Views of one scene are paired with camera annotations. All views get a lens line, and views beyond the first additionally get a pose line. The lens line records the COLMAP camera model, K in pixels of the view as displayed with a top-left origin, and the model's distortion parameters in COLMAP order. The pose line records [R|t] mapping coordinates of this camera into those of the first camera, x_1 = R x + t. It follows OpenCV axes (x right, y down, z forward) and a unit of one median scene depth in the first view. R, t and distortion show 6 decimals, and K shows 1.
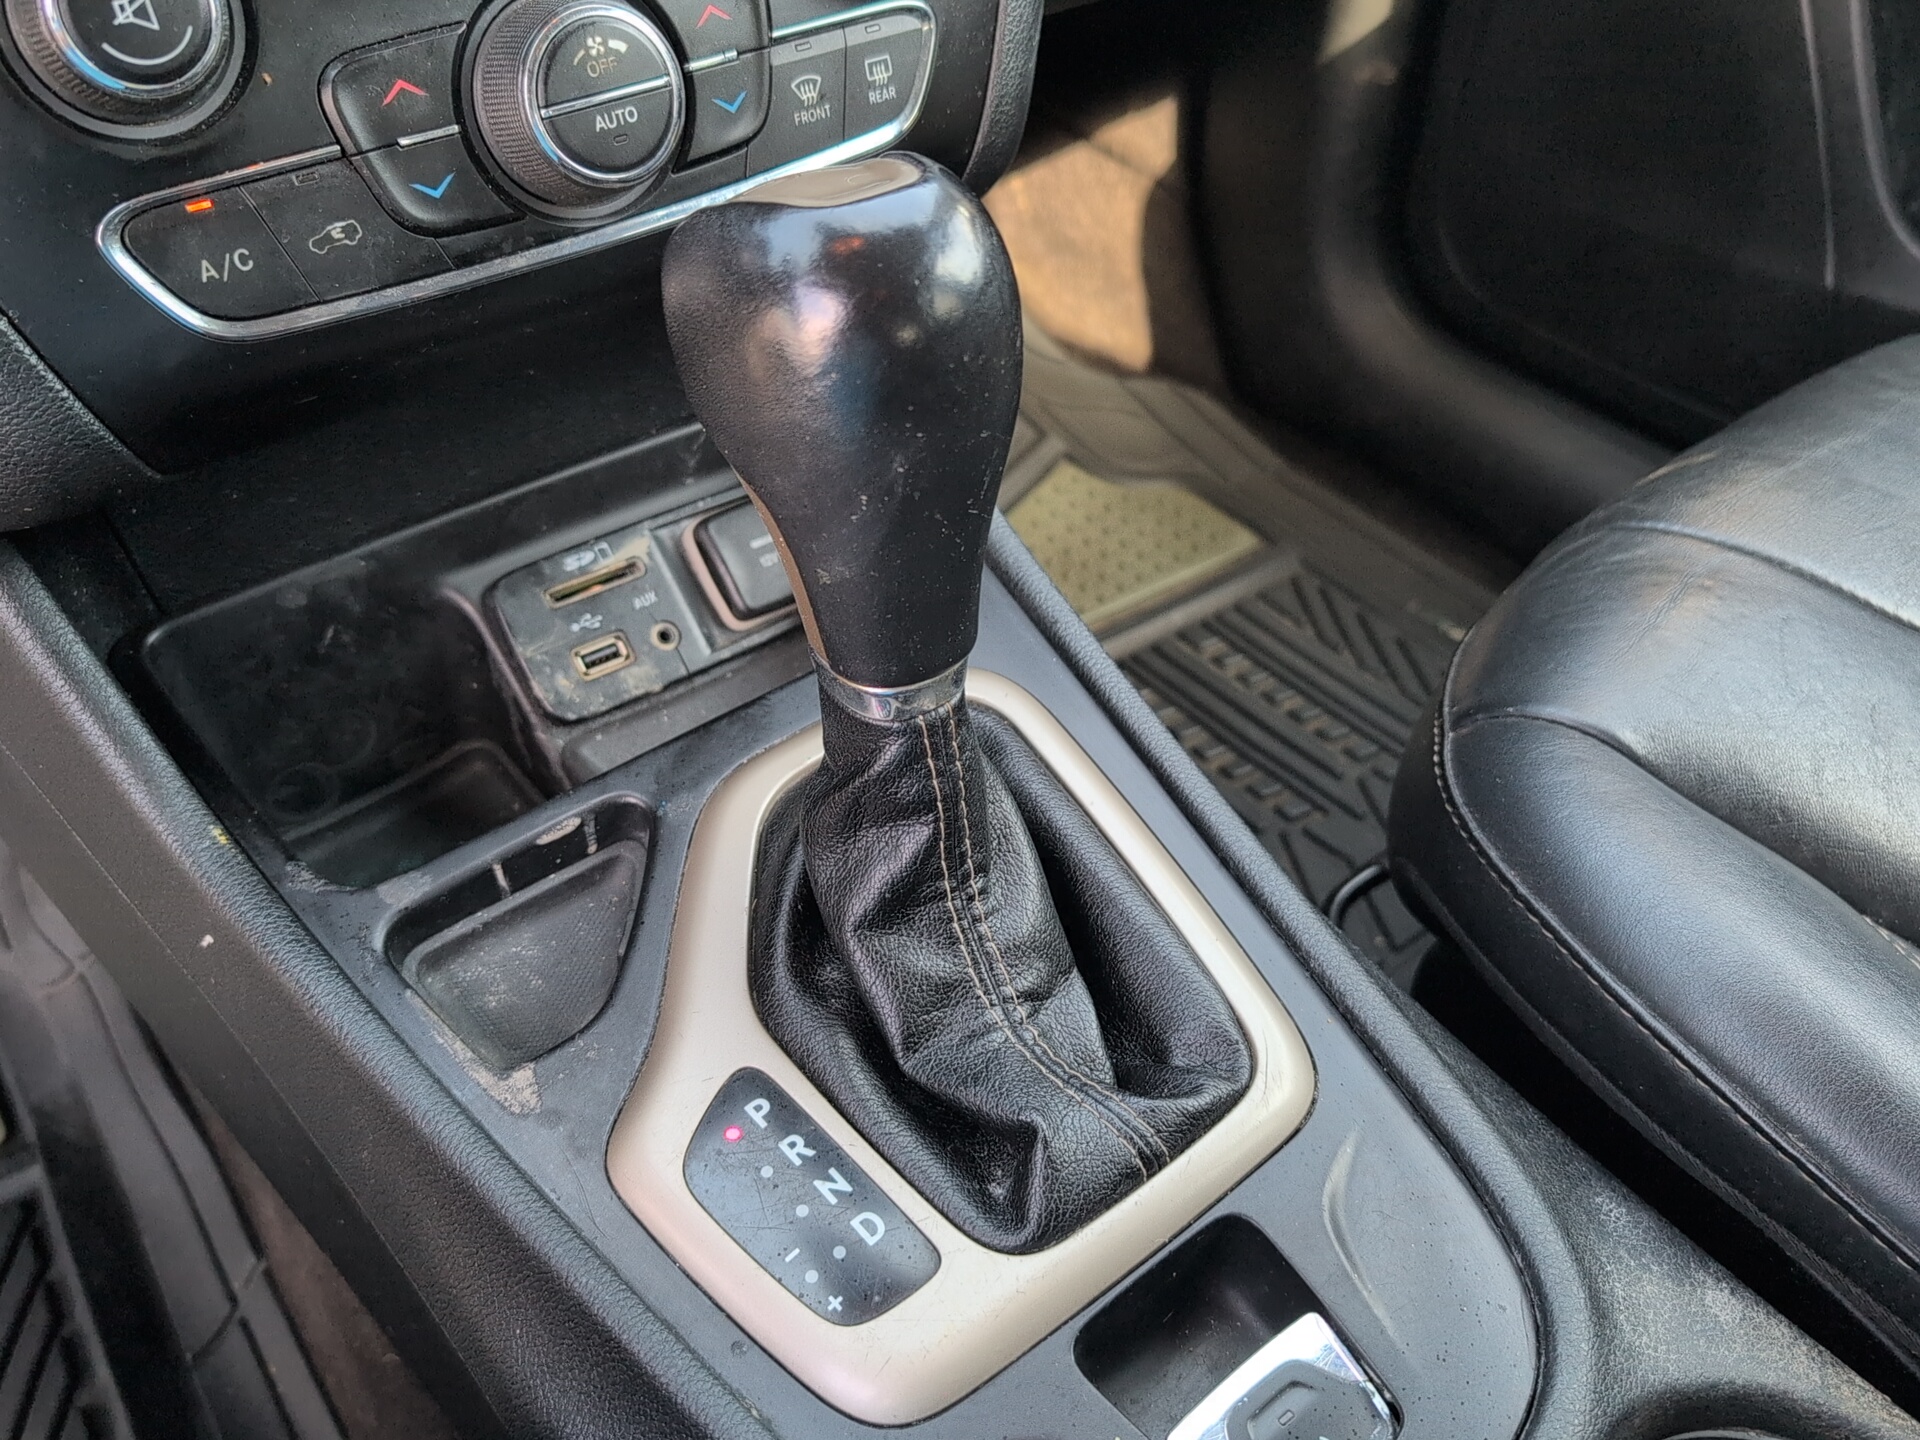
lens RADIAL K [[1611.4, 0, 960.0], [0, 1611.4, 720.0], [0, 0, 1]] dist [-0.009463, 0.002978]
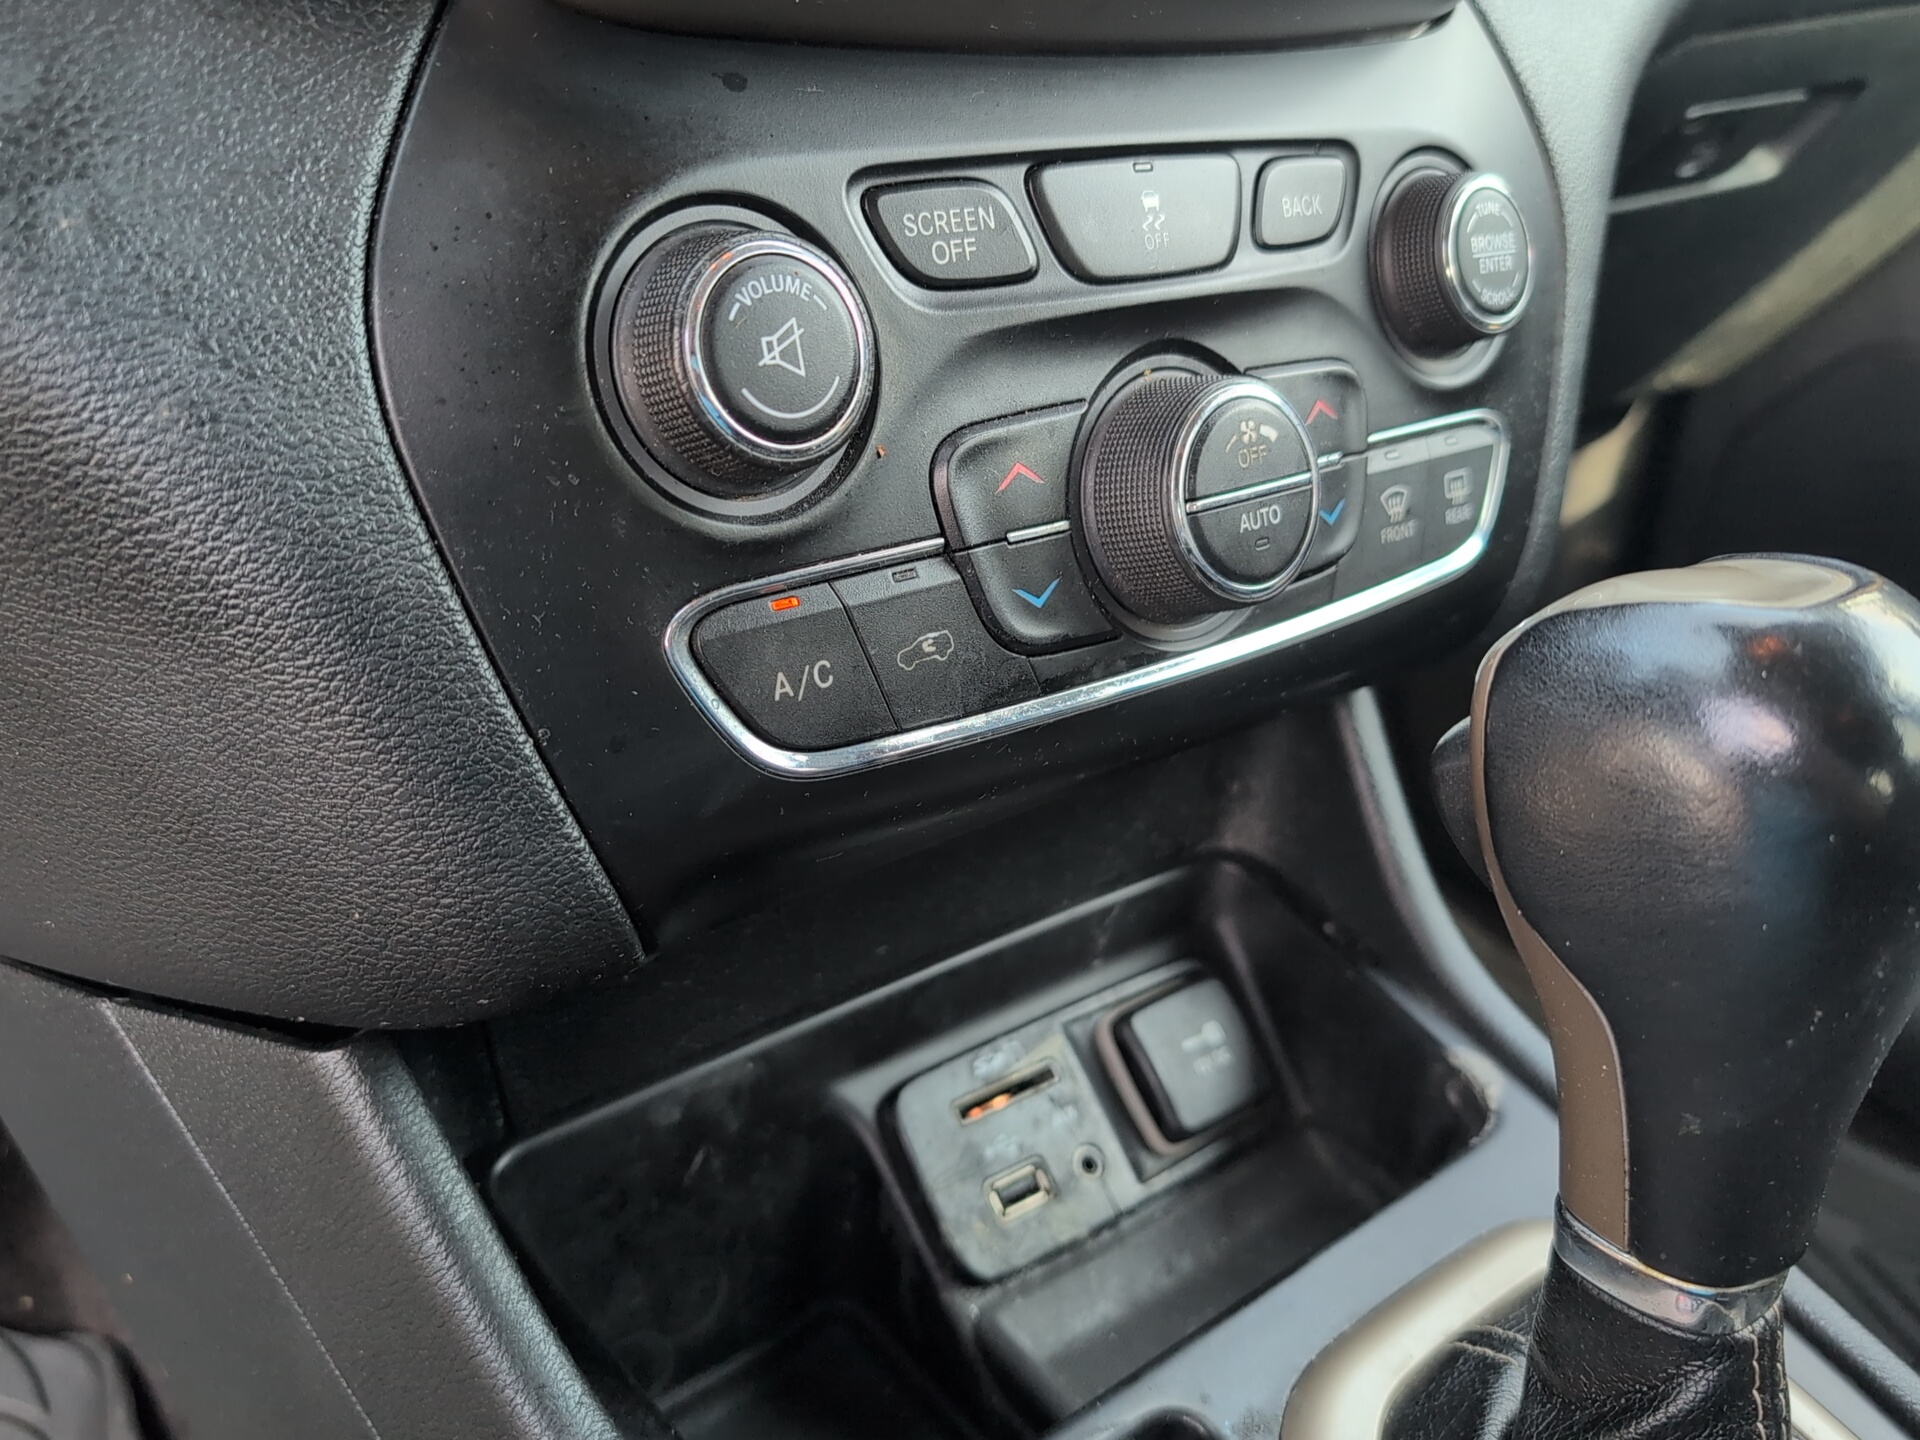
lens RADIAL K [[1589.6, 0, 960.0], [0, 1589.6, 720.0], [0, 0, 1]] dist [0.164979, -0.706448]
pose [[0.999780, 0.020124, 0.005929, -0.357559], [-0.017608, 0.958539, -0.284415, -0.049974], [-0.011406, 0.284248, 0.958683, 0.266945]]
